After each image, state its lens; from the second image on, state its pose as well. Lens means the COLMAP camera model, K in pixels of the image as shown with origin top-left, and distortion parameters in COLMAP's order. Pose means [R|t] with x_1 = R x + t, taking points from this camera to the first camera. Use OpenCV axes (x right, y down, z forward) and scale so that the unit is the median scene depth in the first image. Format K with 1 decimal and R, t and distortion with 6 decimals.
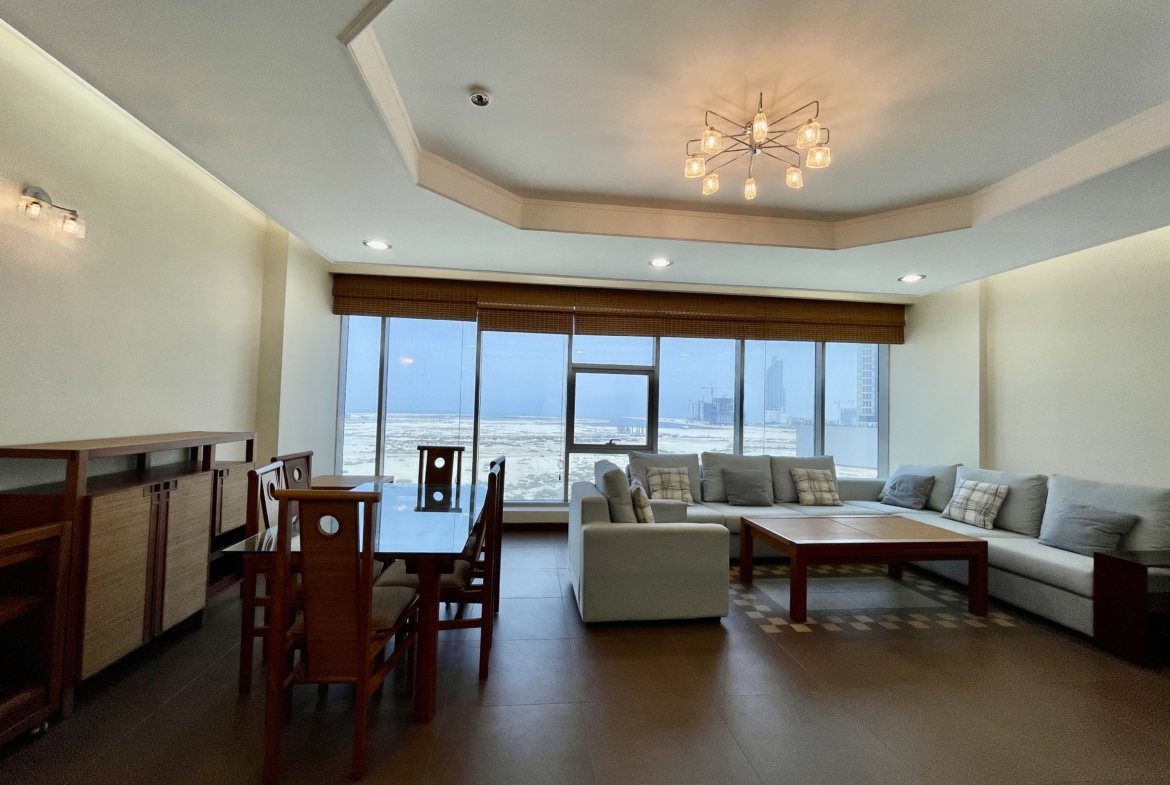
lens RADIAL K [[476.4, 0, 578.3], [0, 476.4, 393.5], [0, 0, 1]] dist [-0.001548, 0.000849]
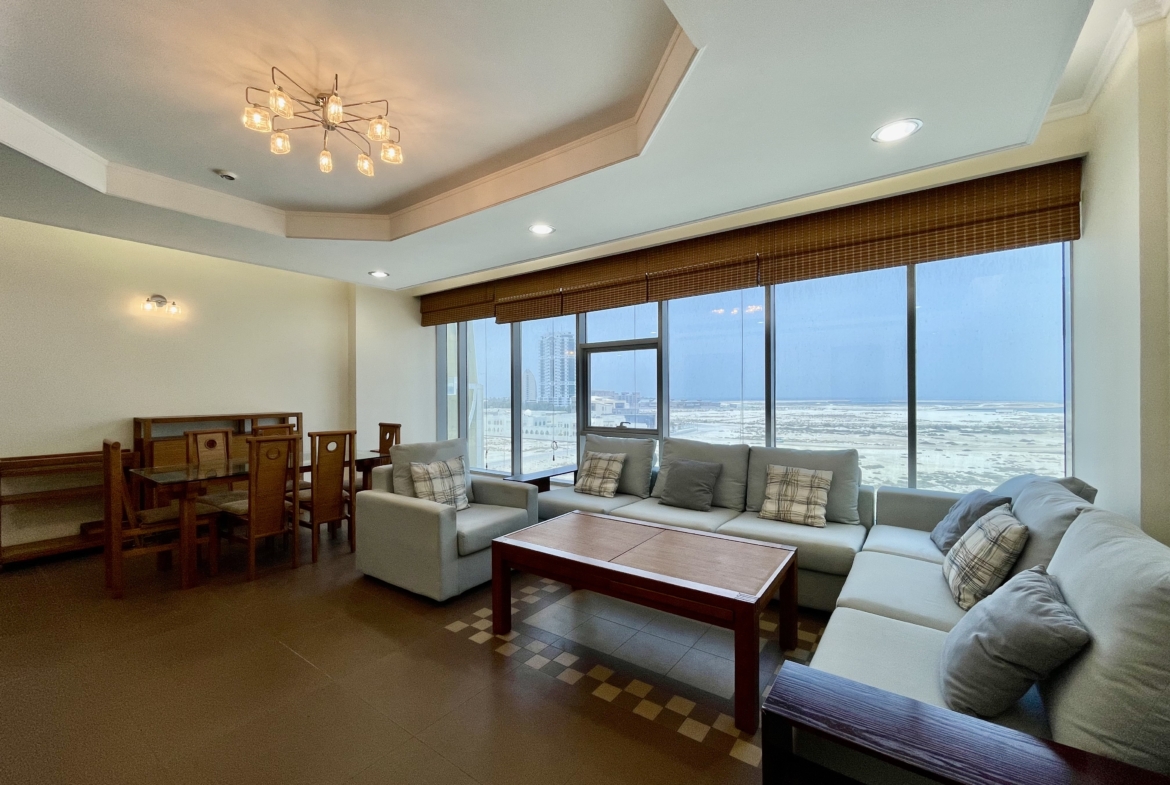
lens RADIAL K [[476.4, 0, 578.9], [0, 476.4, 393.0], [0, 0, 1]] dist [-0.001548, 0.000849]
pose [[0.733932, -0.032358, -0.678452, 0.750627], [0.049828, 0.998738, 0.006269, 0.036535], [0.677393, -0.038407, 0.734618, 0.319556]]
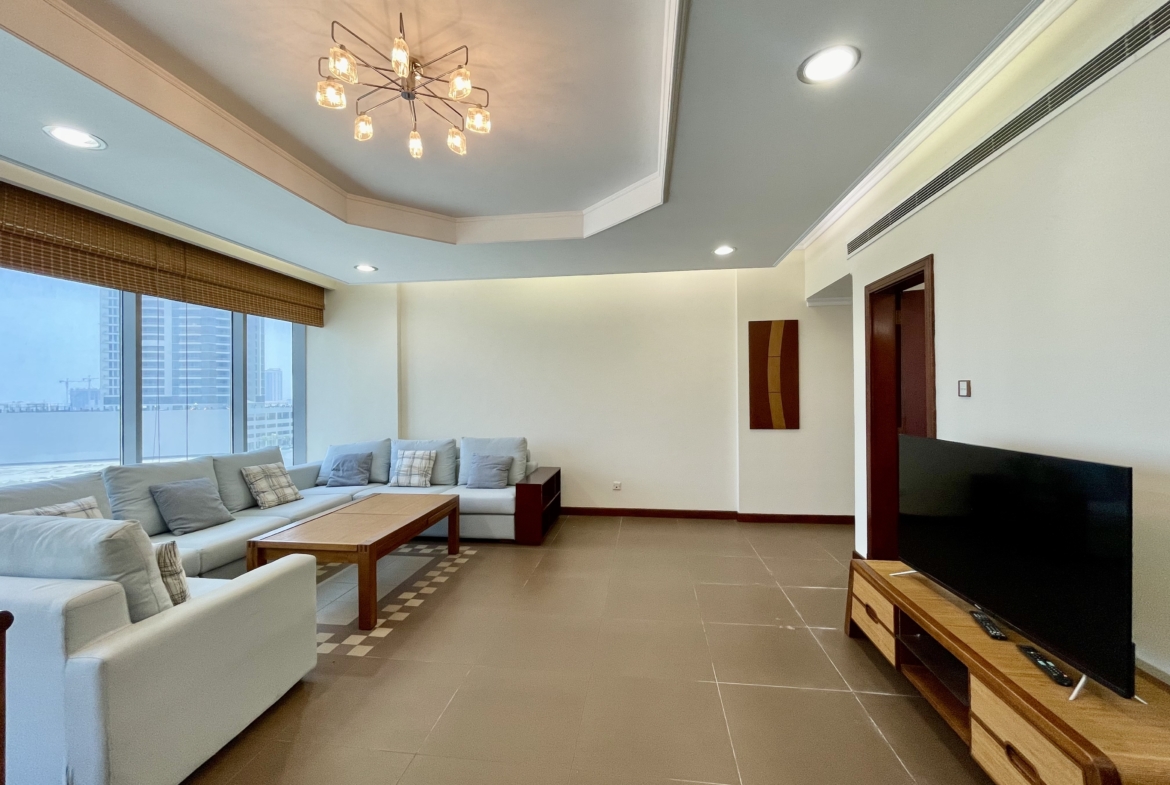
lens RADIAL K [[476.4, 0, 586.2], [0, 476.4, 393.9], [0, 0, 1]] dist [-0.001548, 0.000849]
pose [[0.235353, -0.025192, 0.971583, -0.206818], [-0.019667, 0.999336, 0.030676, -0.005259], [-0.971711, -0.026327, 0.234701, 0.254797]]
